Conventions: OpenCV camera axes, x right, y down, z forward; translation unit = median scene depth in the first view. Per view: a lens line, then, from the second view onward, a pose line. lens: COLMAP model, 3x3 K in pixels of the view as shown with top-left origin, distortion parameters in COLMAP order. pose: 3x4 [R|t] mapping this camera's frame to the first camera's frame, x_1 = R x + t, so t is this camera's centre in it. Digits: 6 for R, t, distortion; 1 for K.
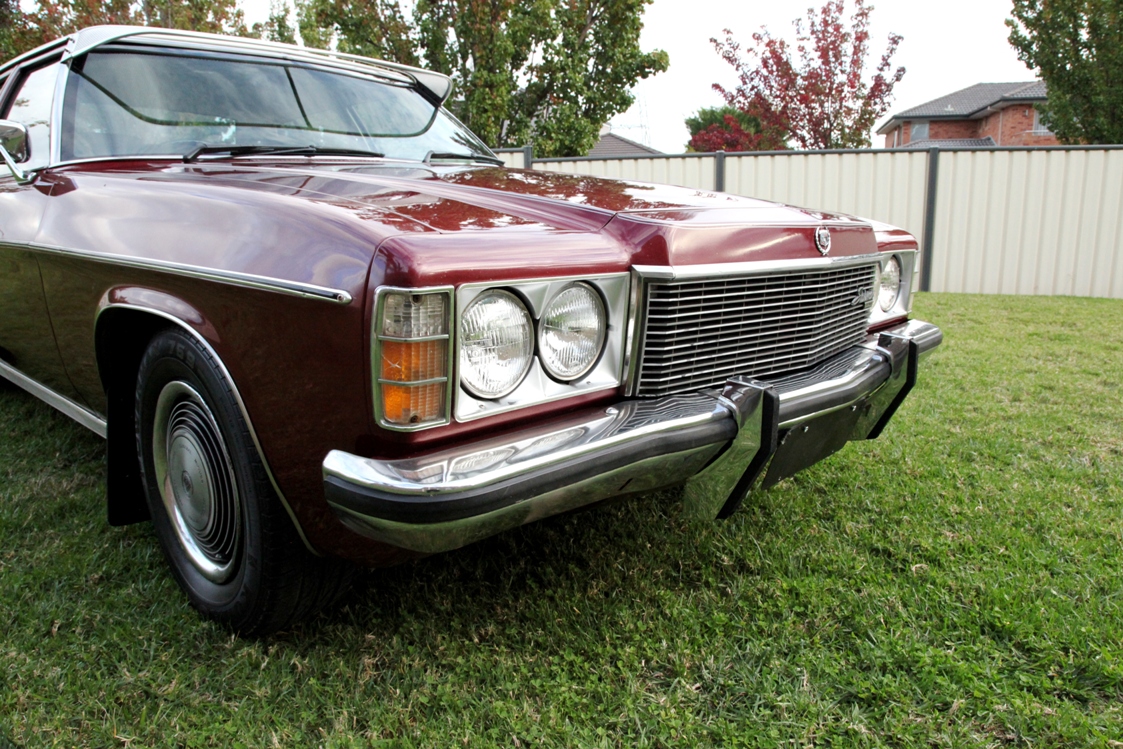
lens RADIAL K [[764.0, 0, 563.0], [0, 764.0, 366.8], [0, 0, 1]] dist [-0.123824, 0.084806]
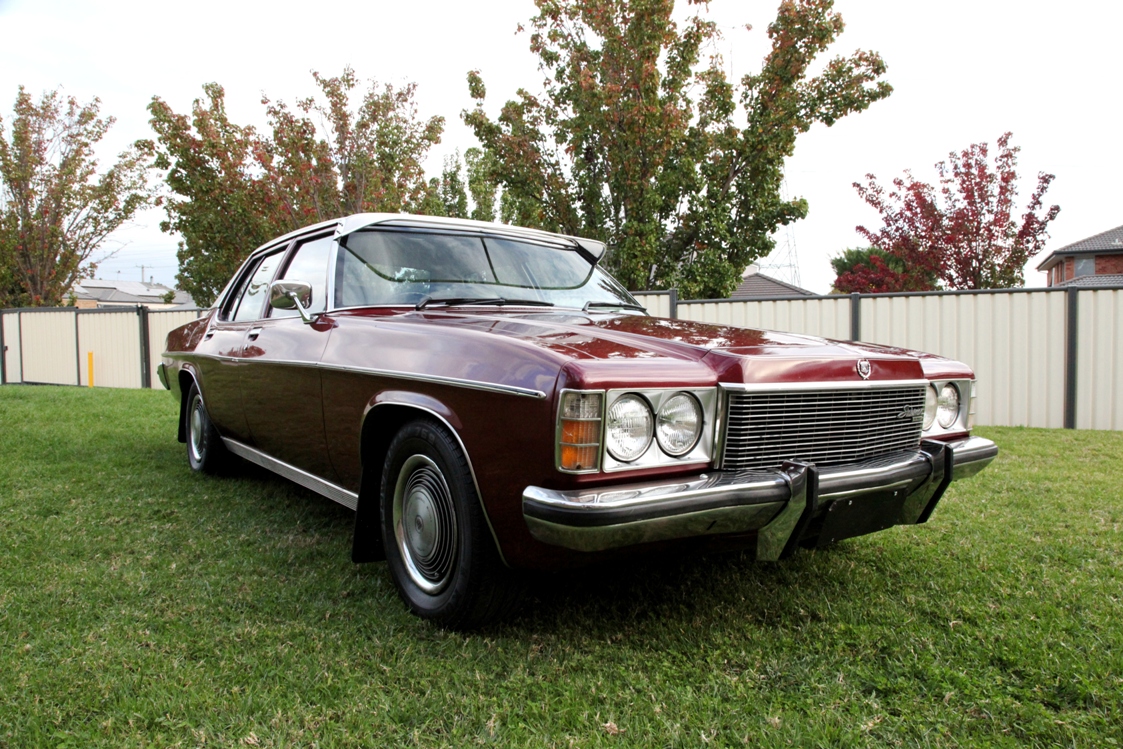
lens RADIAL K [[762.9, 0, 566.2], [0, 762.9, 374.6], [0, 0, 1]] dist [-0.131619, 0.072711]
pose [[0.982227, 0.013612, -0.187202, 0.044534], [-0.044600, 0.985727, -0.162334, 0.068856], [0.182321, 0.167798, 0.968815, -0.332604]]
